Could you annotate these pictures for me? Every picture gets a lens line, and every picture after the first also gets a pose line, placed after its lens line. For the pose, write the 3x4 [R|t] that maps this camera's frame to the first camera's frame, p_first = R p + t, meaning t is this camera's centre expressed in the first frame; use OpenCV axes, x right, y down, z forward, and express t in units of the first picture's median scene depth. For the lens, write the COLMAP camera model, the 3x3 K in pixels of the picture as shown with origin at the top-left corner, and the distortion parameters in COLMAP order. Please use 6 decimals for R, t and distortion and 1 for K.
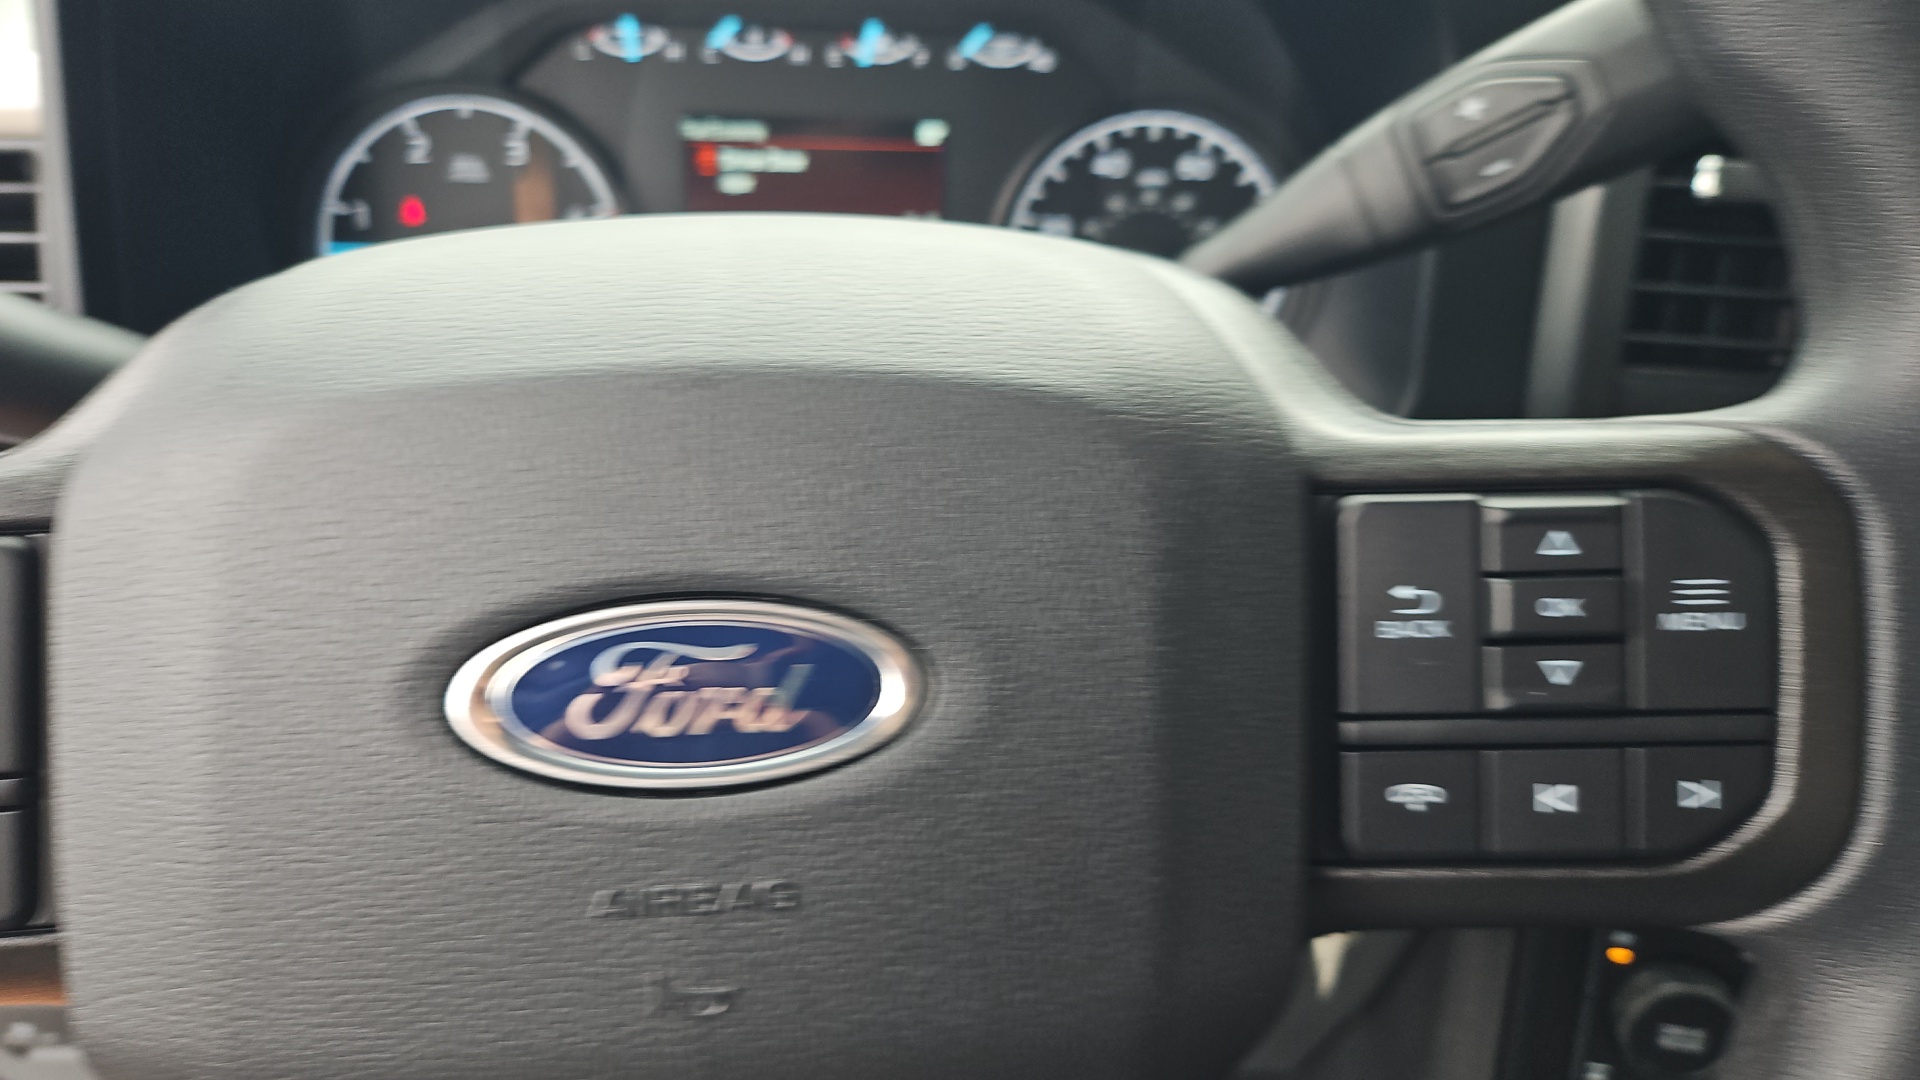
lens RADIAL K [[1347.9, 0, 963.3], [0, 1347.9, 542.9], [0, 0, 1]] dist [0.015144, -0.004939]
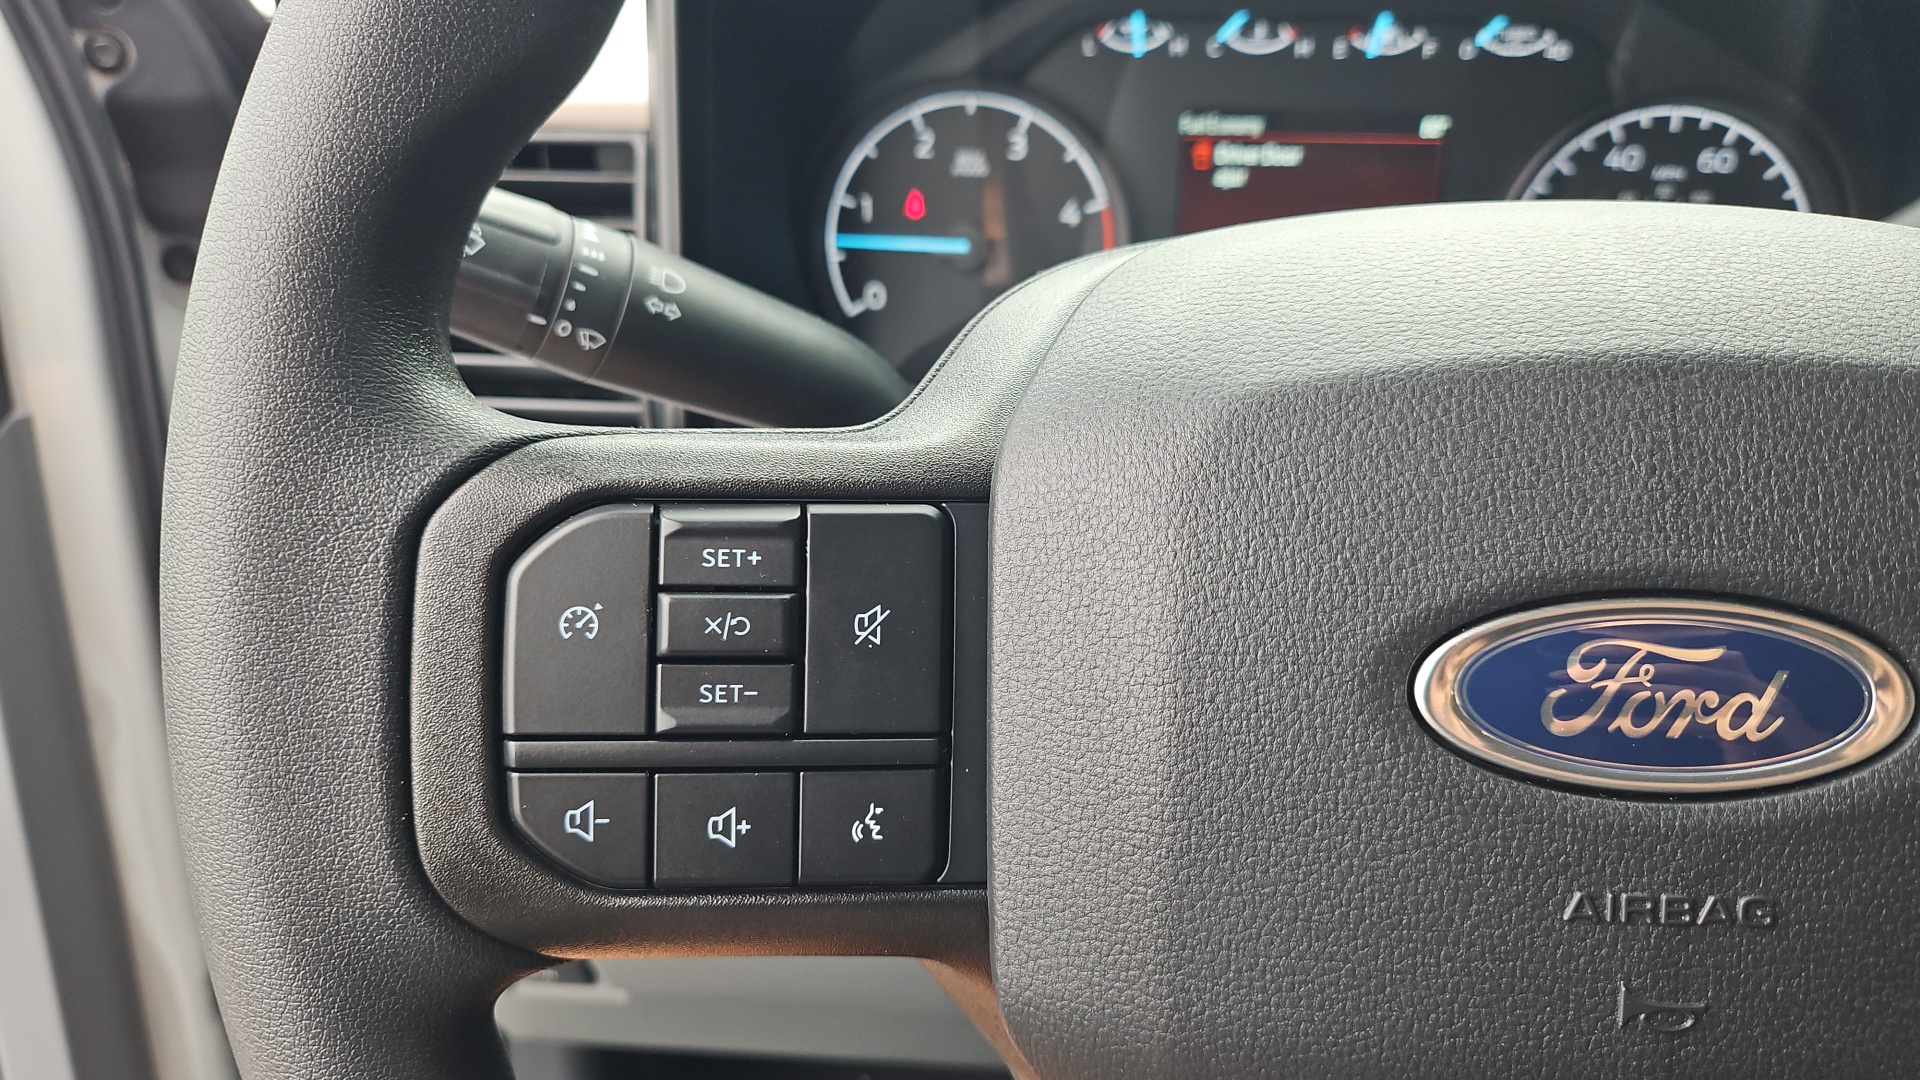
lens RADIAL K [[1347.9, 0, 953.9], [0, 1347.9, 535.9], [0, 0, 1]] dist [0.015144, -0.004939]
pose [[0.988133, 0.041985, -0.147753, -0.214526], [-0.042787, 0.999082, -0.002251, 0.008484], [0.147522, 0.008546, 0.989022, -0.012140]]
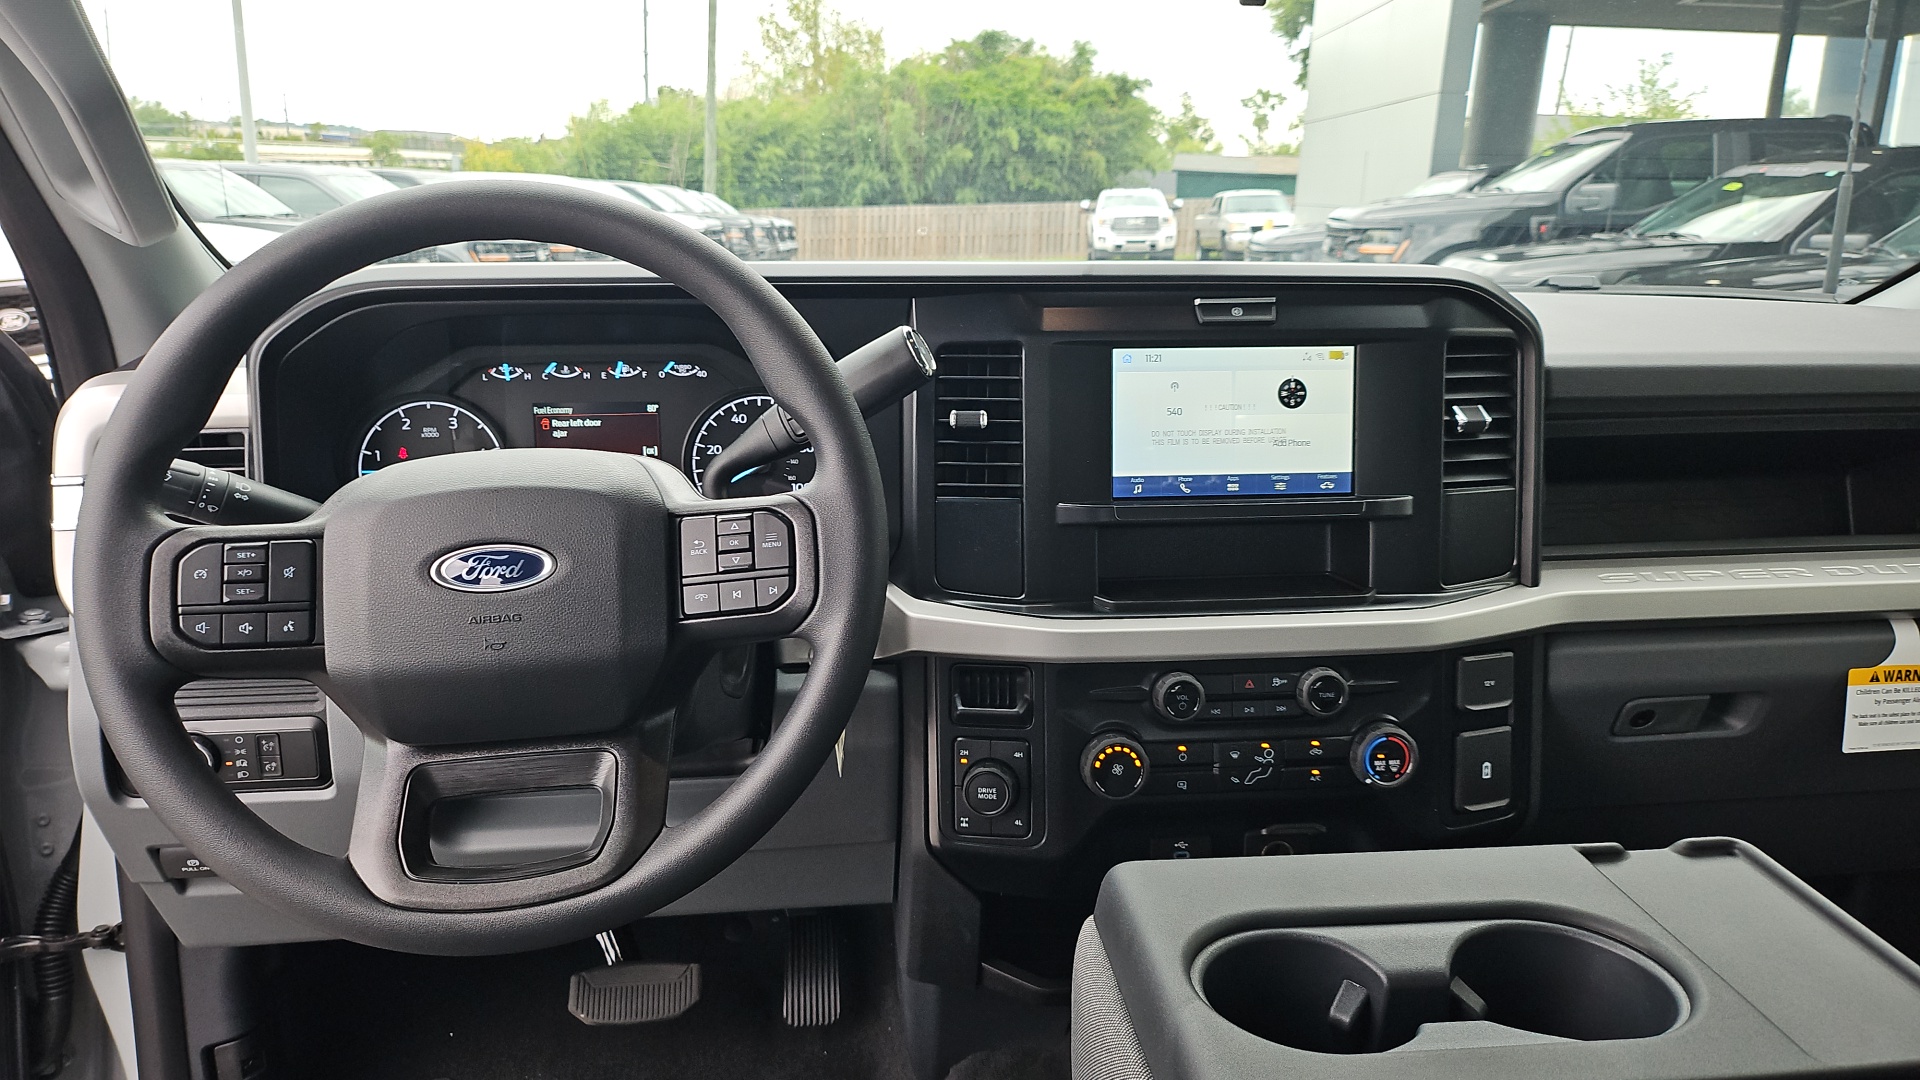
lens RADIAL K [[1347.9, 0, 1001.2], [0, 1347.9, 525.4], [0, 0, 1]] dist [0.015144, -0.004939]
pose [[0.996795, -0.042915, 0.067515, 0.387596], [0.053784, 0.984243, -0.168444, 0.279310], [-0.059223, 0.171536, 0.983396, -1.139405]]
